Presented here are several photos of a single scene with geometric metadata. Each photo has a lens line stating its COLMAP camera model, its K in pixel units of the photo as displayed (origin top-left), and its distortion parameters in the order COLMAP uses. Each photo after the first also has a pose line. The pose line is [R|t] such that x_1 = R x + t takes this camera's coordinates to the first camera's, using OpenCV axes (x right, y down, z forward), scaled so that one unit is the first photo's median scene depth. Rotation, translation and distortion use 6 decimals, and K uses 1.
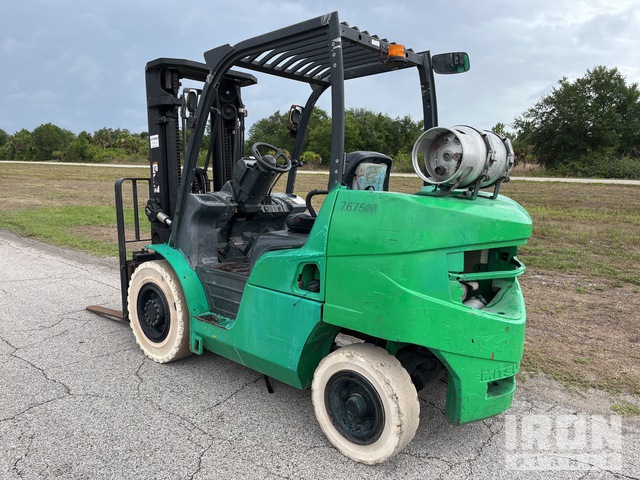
lens RADIAL K [[495.6, 0, 322.5], [0, 495.6, 238.6], [0, 0, 1]] dist [0.036888, -0.032207]
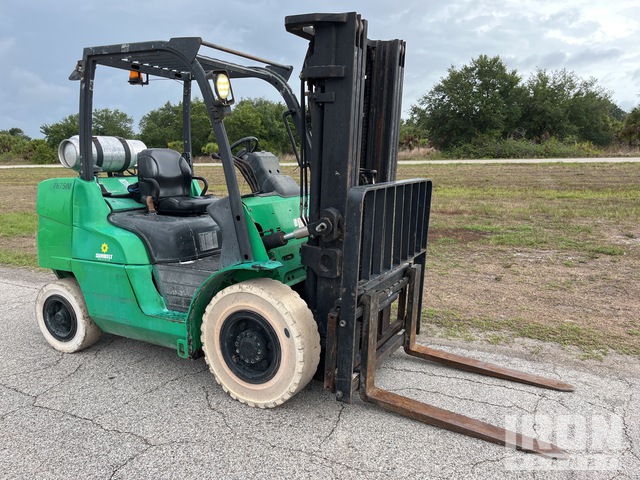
lens RADIAL K [[495.6, 0, 320.9], [0, 495.6, 234.7], [0, 0, 1]] dist [0.036888, -0.032207]
pose [[0.976089, -0.073690, 0.204498, -0.065169], [0.071175, 0.997271, 0.019637, -0.005297], [-0.205387, -0.004613, 0.978670, 0.024217]]
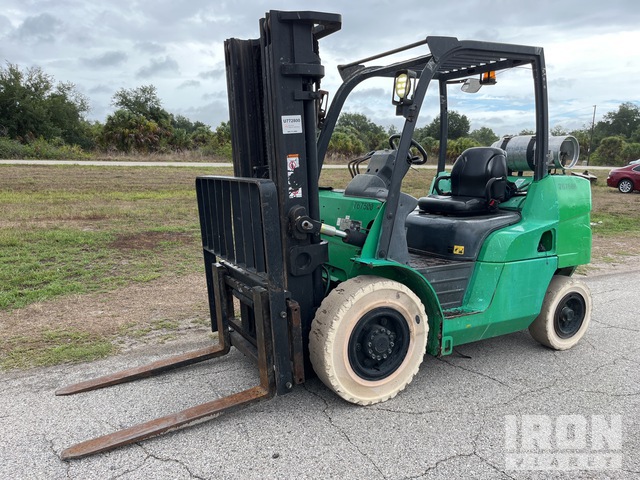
lens RADIAL K [[495.6, 0, 319.9], [0, 495.6, 238.6], [0, 0, 1]] dist [0.036888, -0.032207]
pose [[0.329699, -0.165696, 0.929432, -0.218844], [0.125477, 0.983435, 0.130813, -0.027258], [-0.935711, 0.073493, 0.345028, 0.161058]]
